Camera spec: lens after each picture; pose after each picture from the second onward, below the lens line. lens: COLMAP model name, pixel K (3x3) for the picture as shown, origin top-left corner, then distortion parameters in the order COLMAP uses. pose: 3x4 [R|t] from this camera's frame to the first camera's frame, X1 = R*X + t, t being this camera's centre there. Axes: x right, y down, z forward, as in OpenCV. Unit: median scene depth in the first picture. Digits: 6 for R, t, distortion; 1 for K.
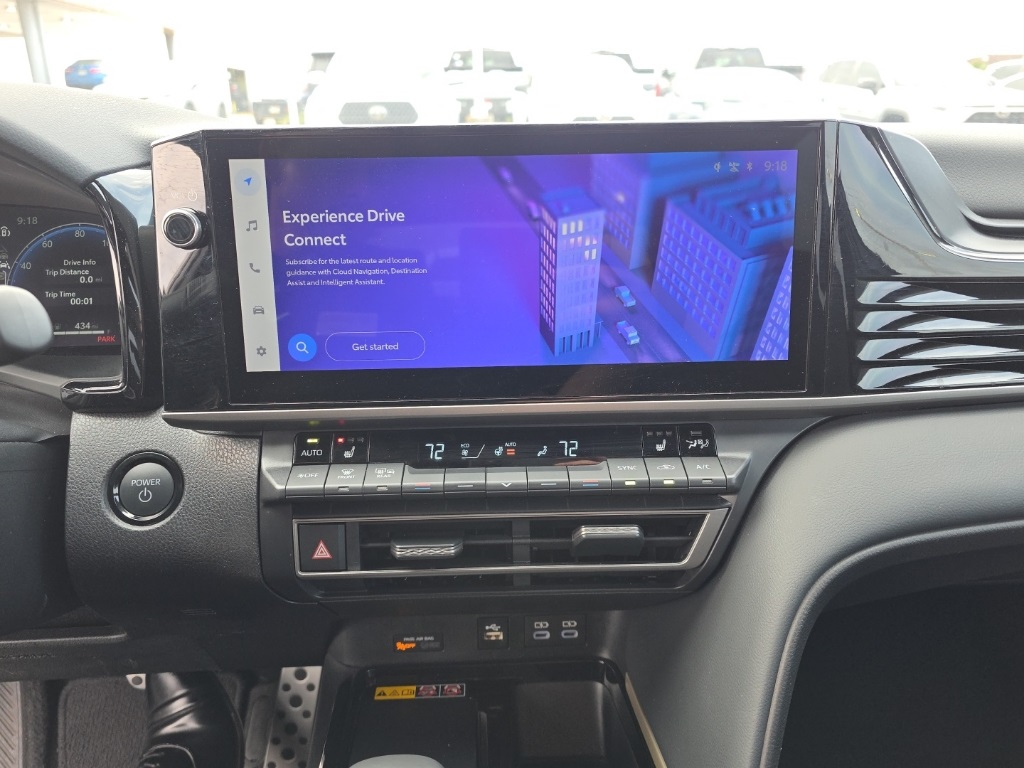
lens RADIAL K [[748.4, 0, 508.1], [0, 748.4, 412.5], [0, 0, 1]] dist [0.044383, -0.054403]
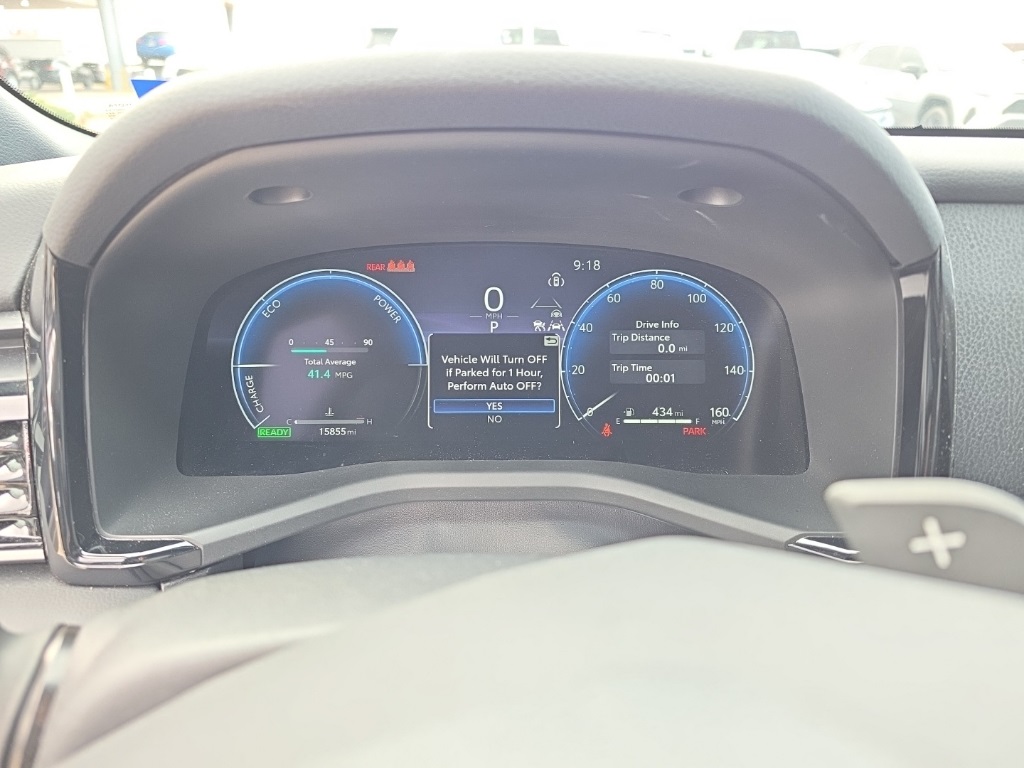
lens RADIAL K [[703.5, 0, 512.0], [0, 703.5, 384.0], [0, 0, 1]] dist [0.045535, -0.065381]
pose [[0.999070, 0.031833, -0.029091, -0.713859], [-0.031316, 0.999347, 0.018049, -0.154770], [0.029647, -0.017121, 0.999414, 0.322403]]
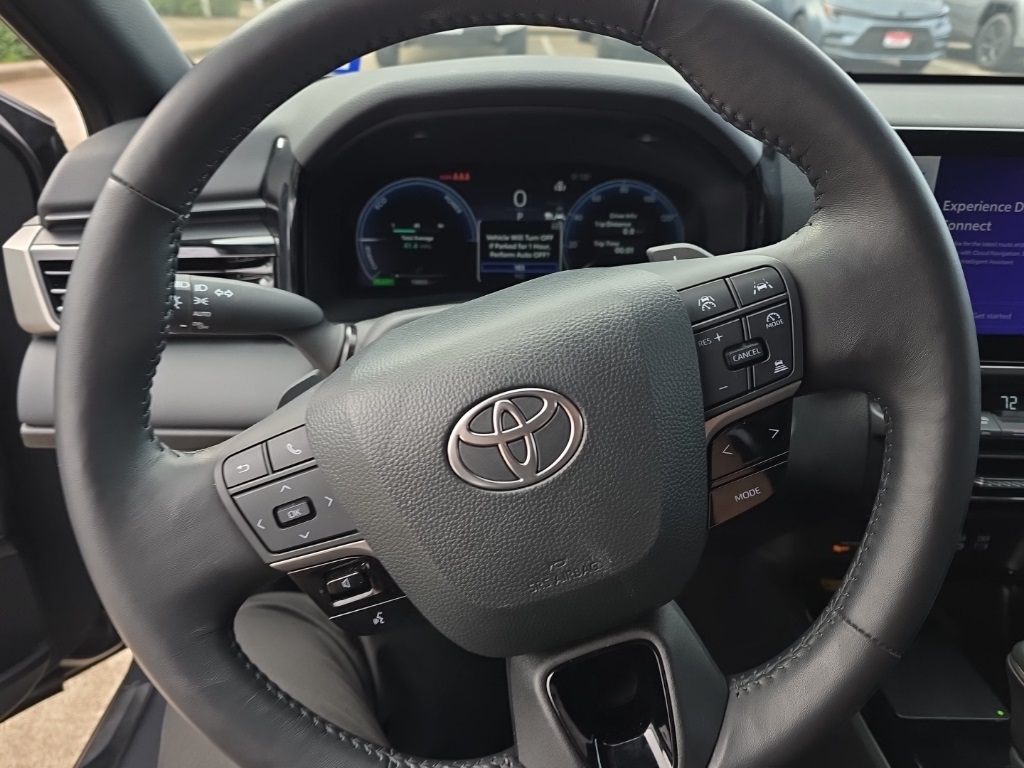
lens RADIAL K [[748.4, 0, 508.1], [0, 748.4, 412.5], [0, 0, 1]] dist [0.044383, -0.054403]
pose [[0.998170, 0.047180, -0.037815, -0.713514], [-0.041238, 0.988587, 0.144896, -0.062385], [0.044220, -0.143071, 0.988724, -0.199183]]
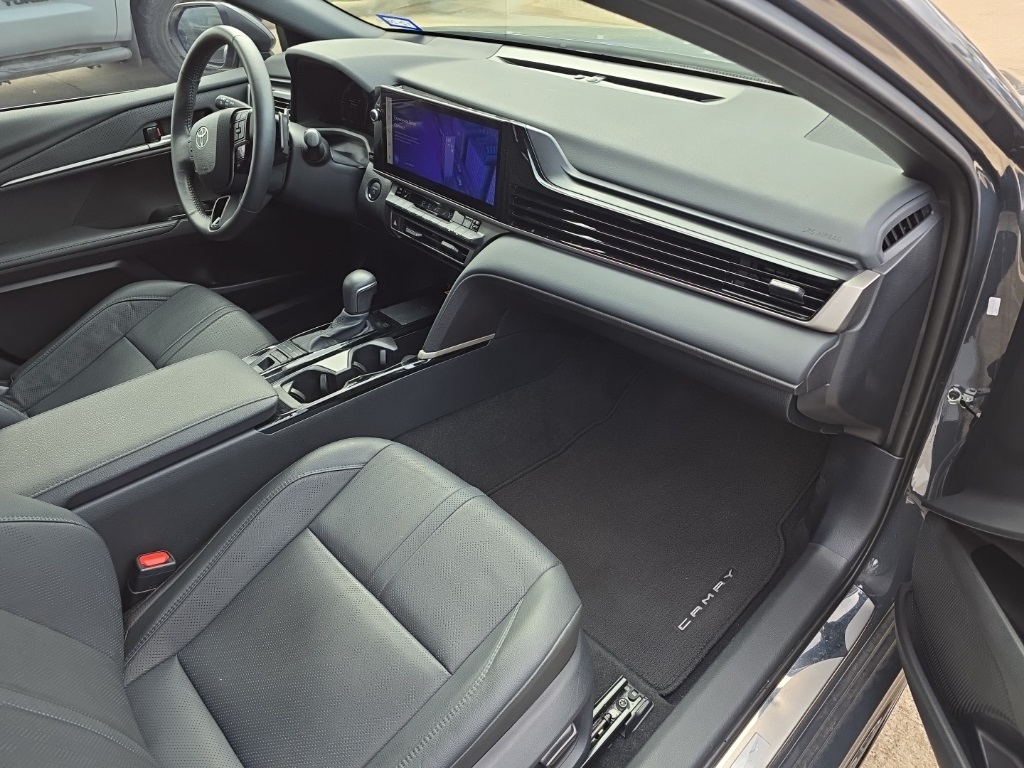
lens RADIAL K [[703.5, 0, 512.0], [0, 703.5, 384.0], [0, 0, 1]] dist [0.045535, -0.065381]
pose [[0.638209, 0.442588, -0.629924, 1.857762], [-0.216653, 0.888413, 0.404701, -0.438441], [0.738749, -0.121809, 0.662882, -0.606050]]
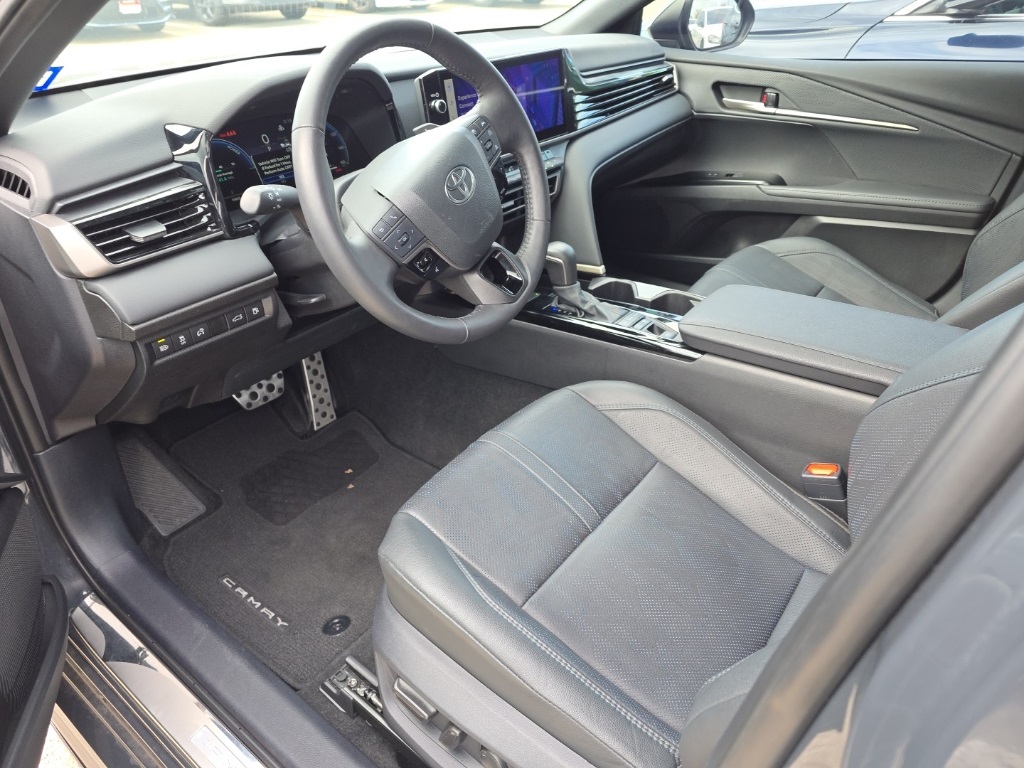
lens RADIAL K [[703.5, 0, 512.0], [0, 703.5, 384.0], [0, 0, 1]] dist [0.045535, -0.065381]
pose [[0.636868, -0.396840, 0.660998, -1.909832], [0.276771, 0.917886, 0.284399, 0.031889], [-0.719582, 0.001820, 0.694406, -0.854837]]
